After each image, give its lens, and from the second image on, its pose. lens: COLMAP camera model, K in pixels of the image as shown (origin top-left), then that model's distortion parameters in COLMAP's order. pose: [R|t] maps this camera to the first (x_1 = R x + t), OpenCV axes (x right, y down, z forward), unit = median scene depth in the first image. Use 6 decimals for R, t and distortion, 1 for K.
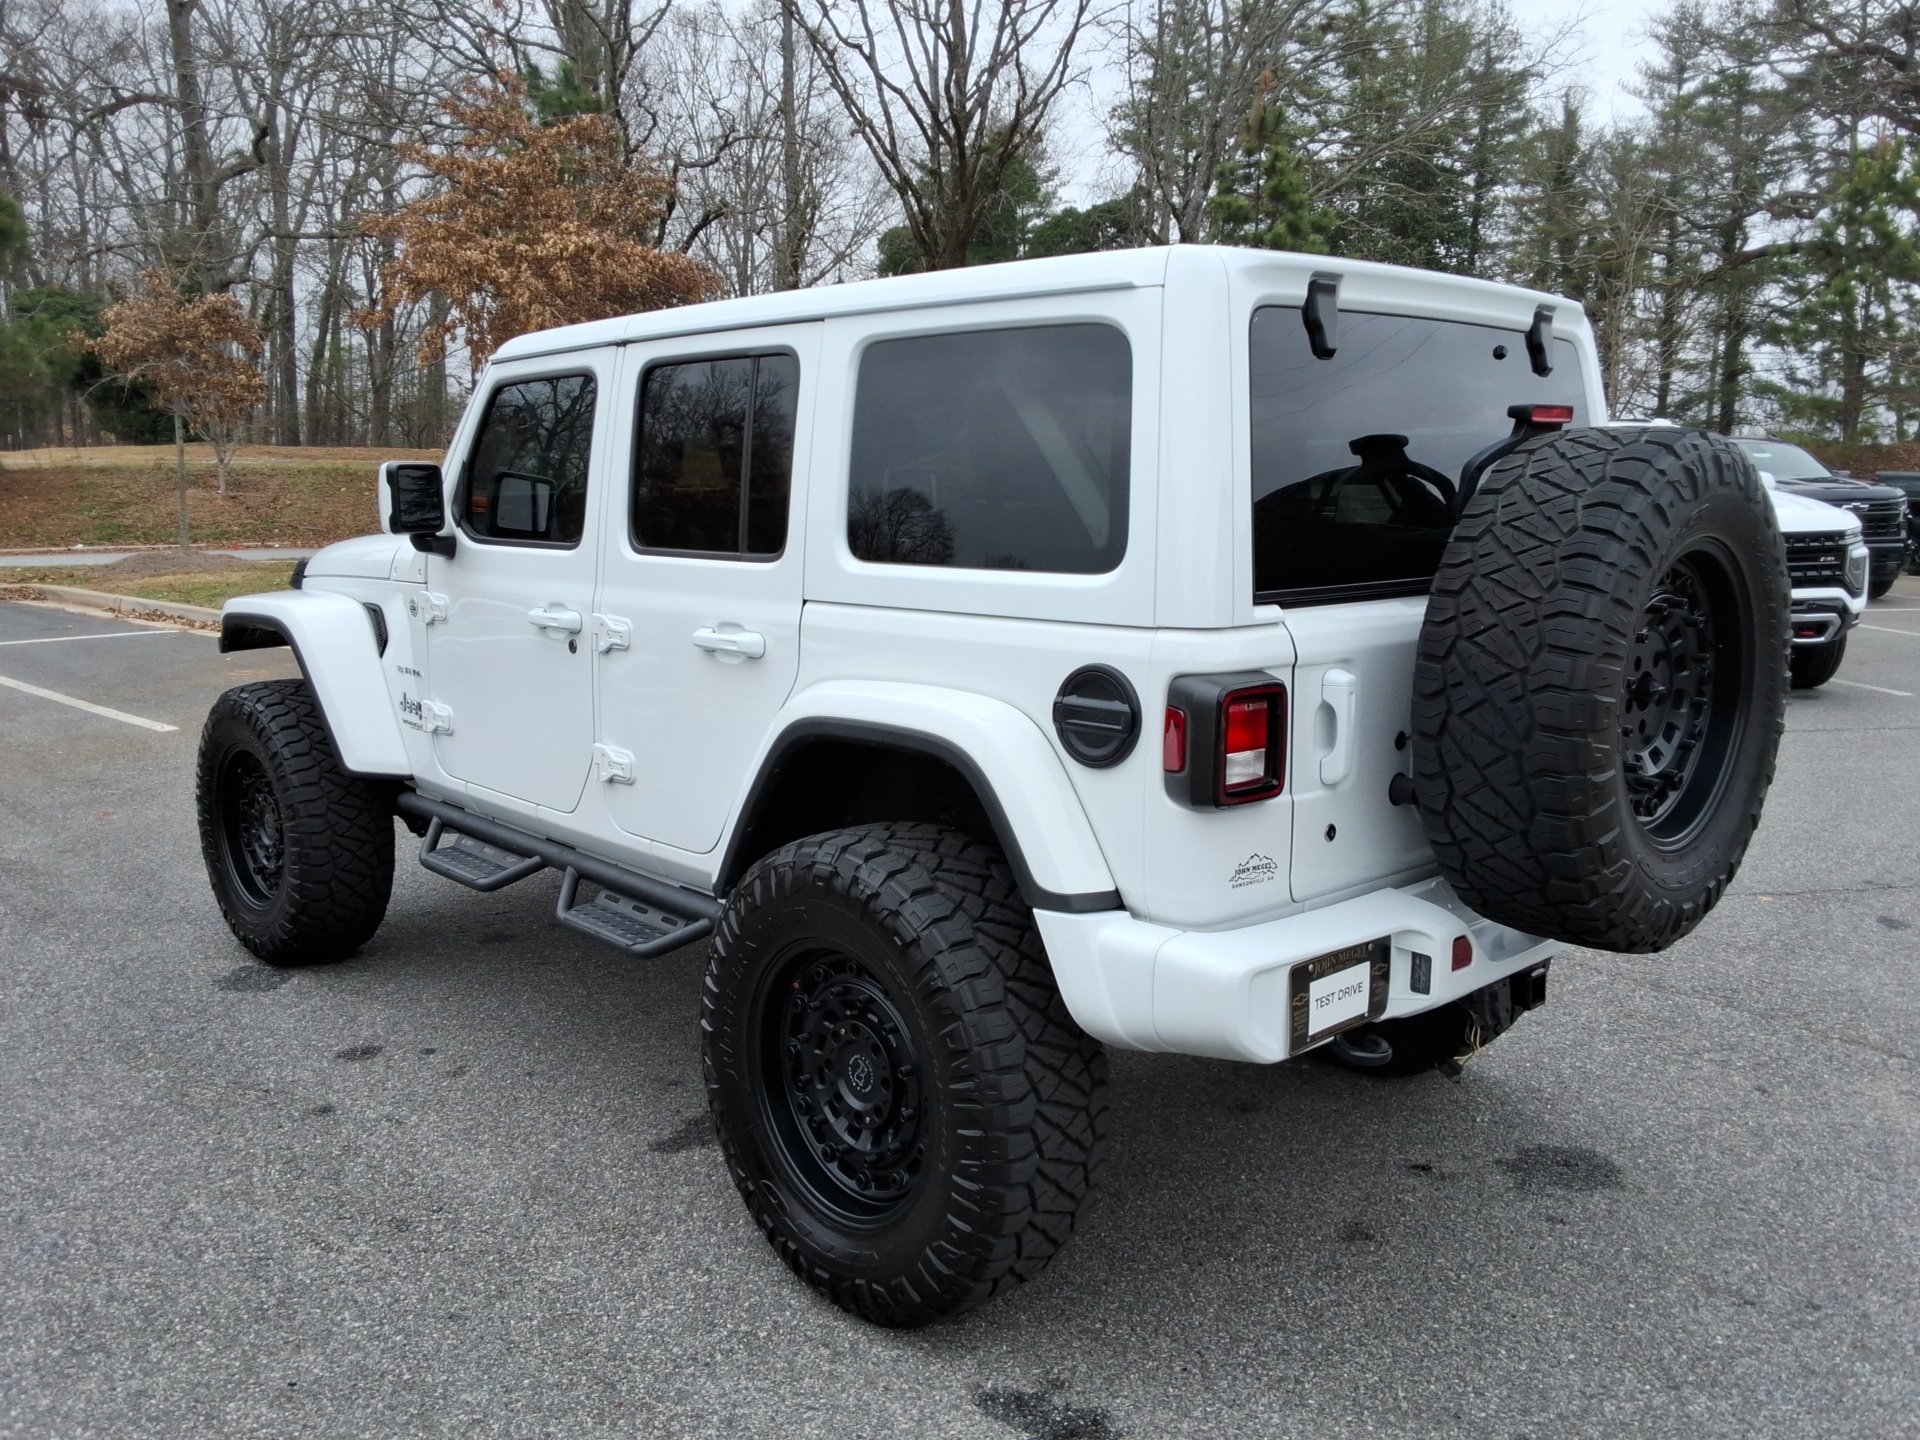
lens RADIAL K [[1531.0, 0, 973.3], [0, 1531.0, 700.1], [0, 0, 1]] dist [0.104557, -0.154136]
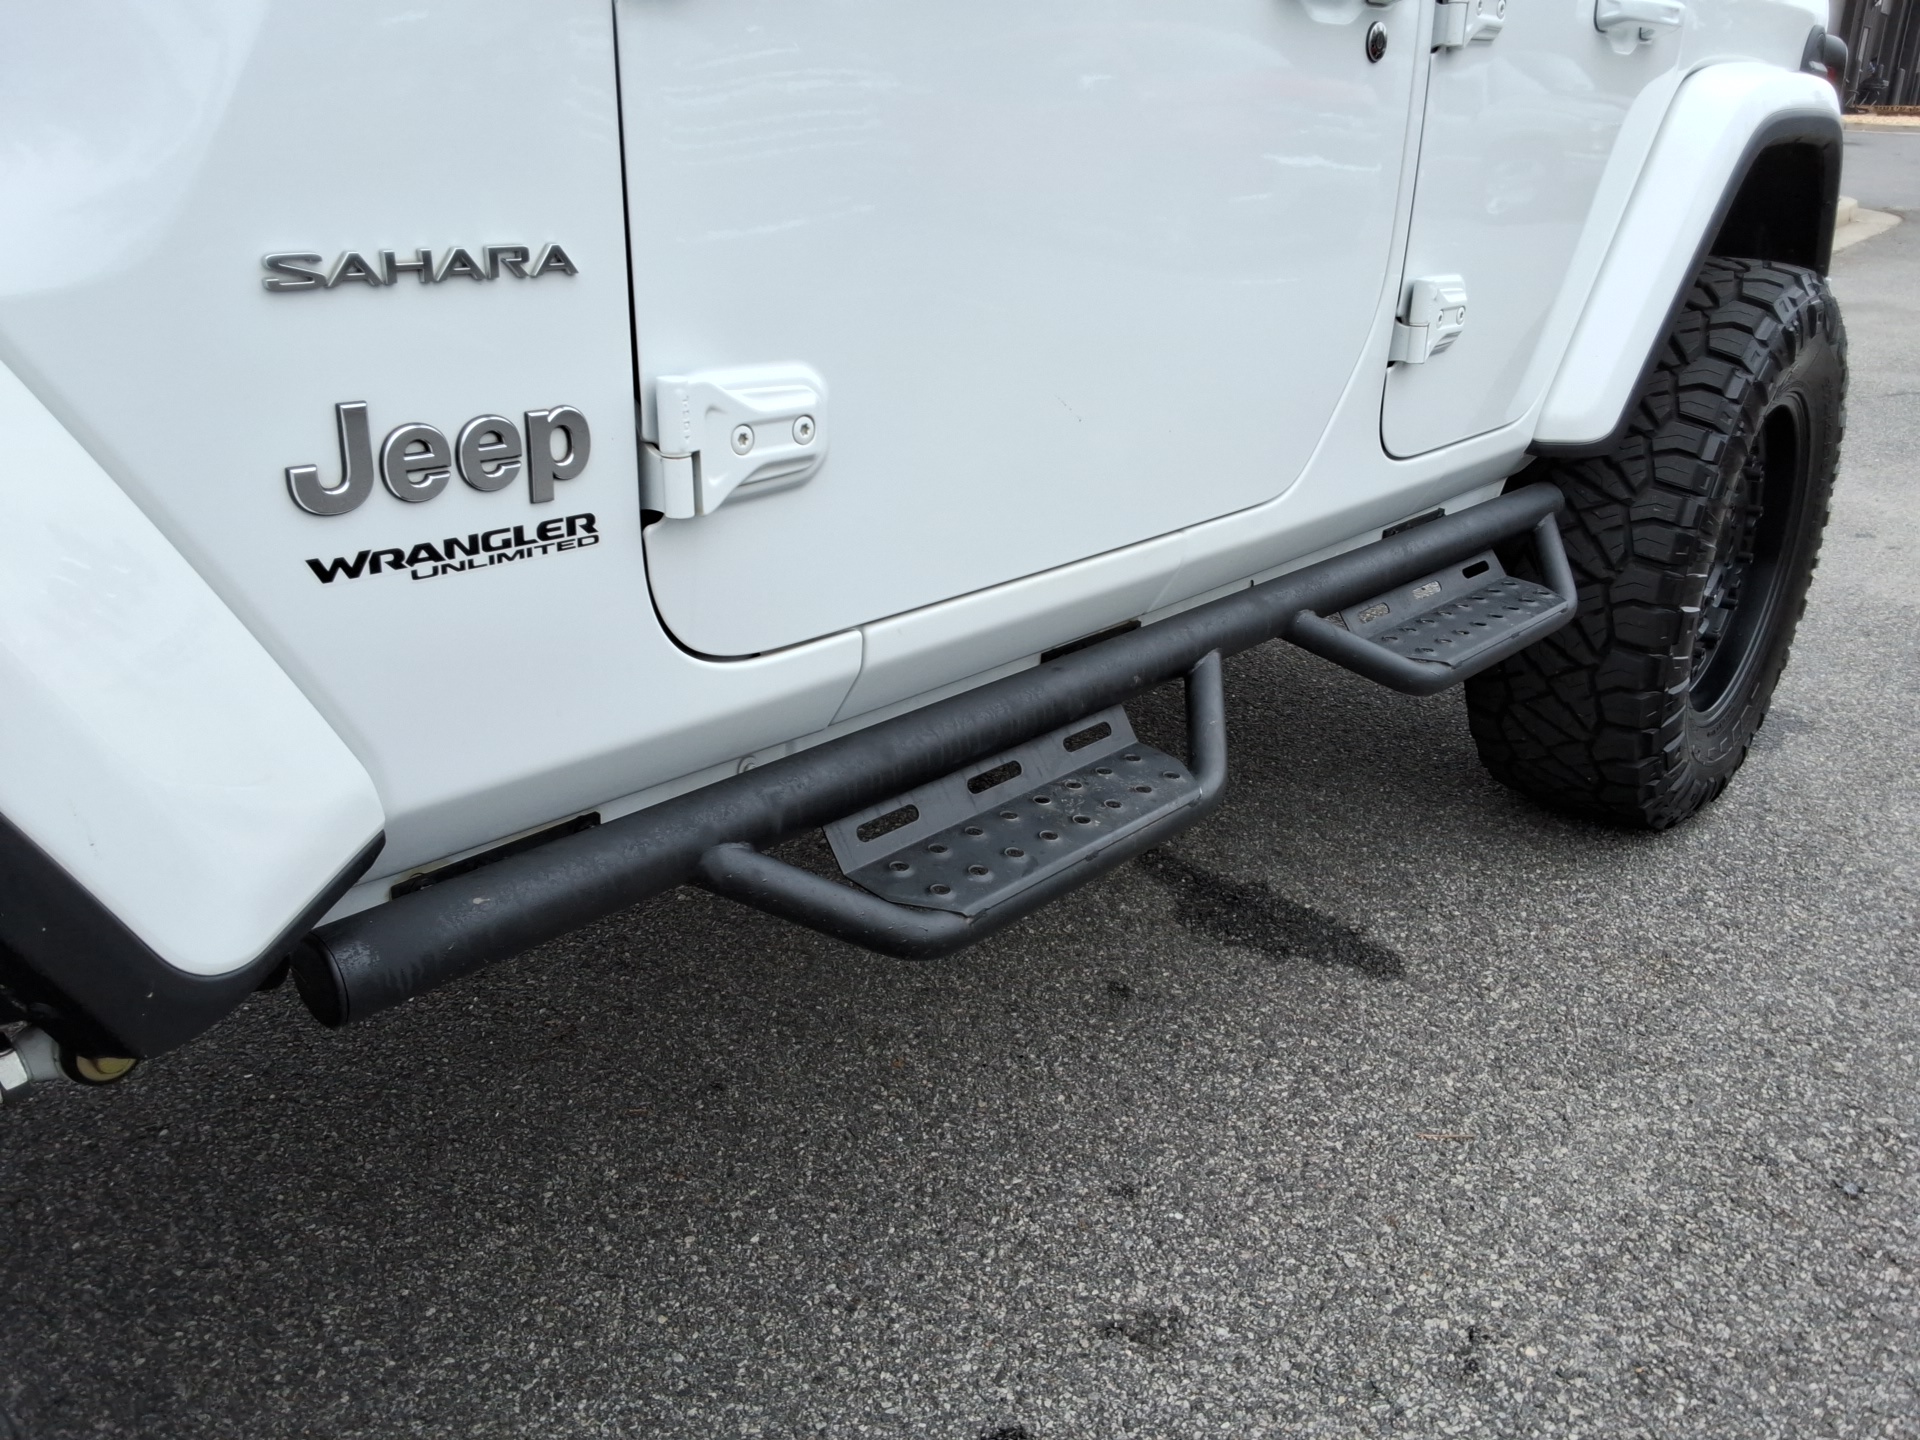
lens RADIAL K [[1531.0, 0, 972.1], [0, 1531.0, 711.5], [0, 0, 1]] dist [0.104557, -0.154136]
pose [[-0.094628, -0.375321, 0.922052, -0.638819], [0.102593, 0.917600, 0.384038, -0.039308], [-0.990212, 0.130937, -0.048325, 1.084708]]
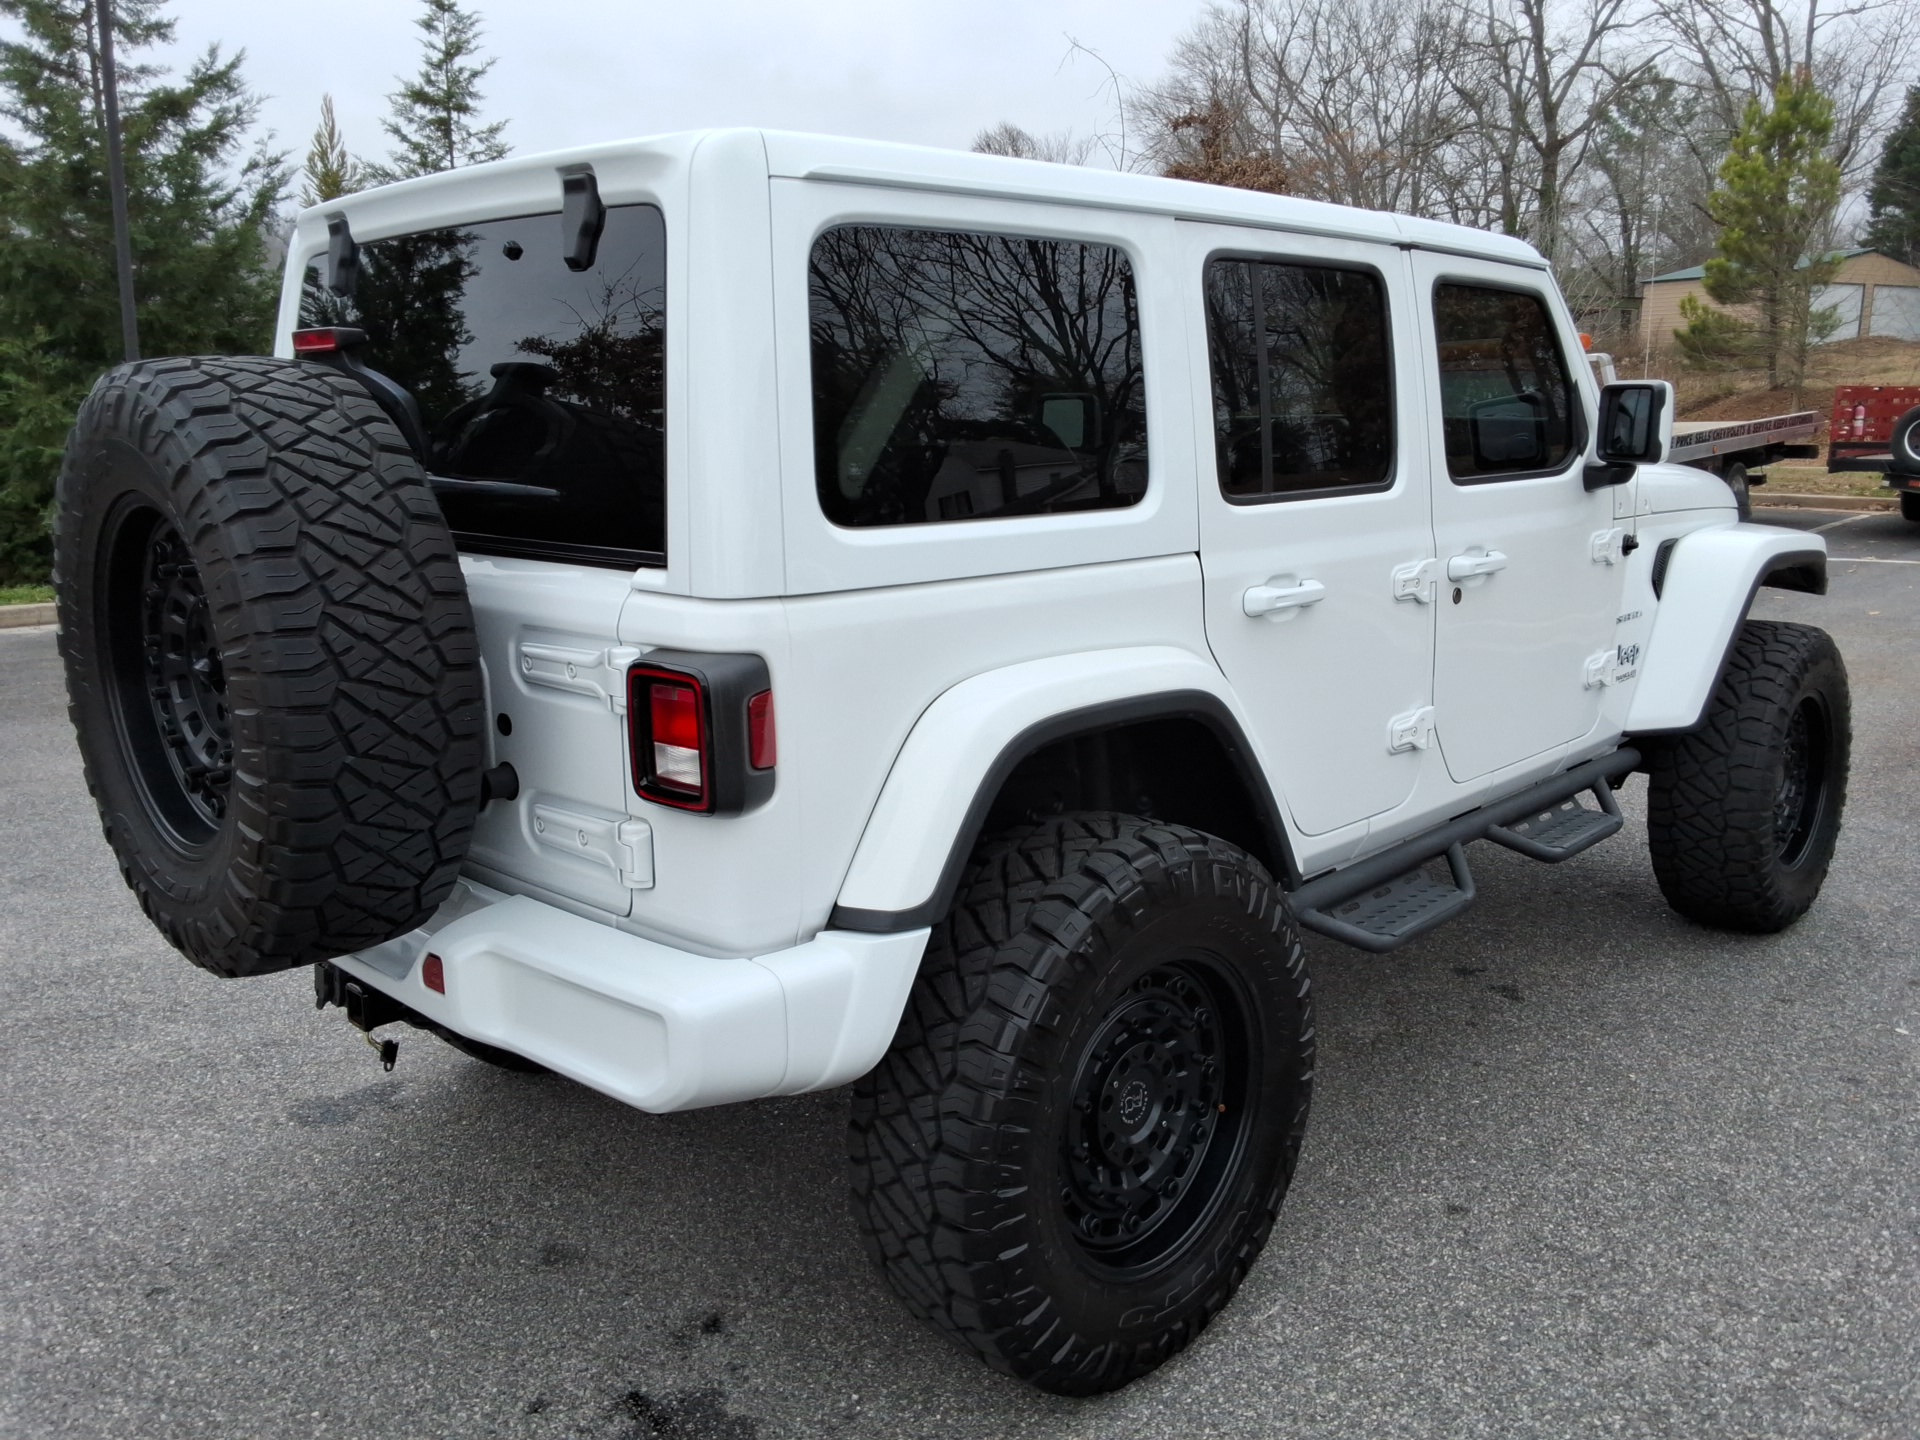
lens RADIAL K [[1531.0, 0, 977.9], [0, 1531.0, 702.8], [0, 0, 1]] dist [0.104557, -0.154136]
pose [[0.022263, 0.193401, -0.980867, 0.880067], [-0.135958, 0.972581, 0.188682, -0.141314], [0.990464, 0.129156, 0.047947, 0.945502]]
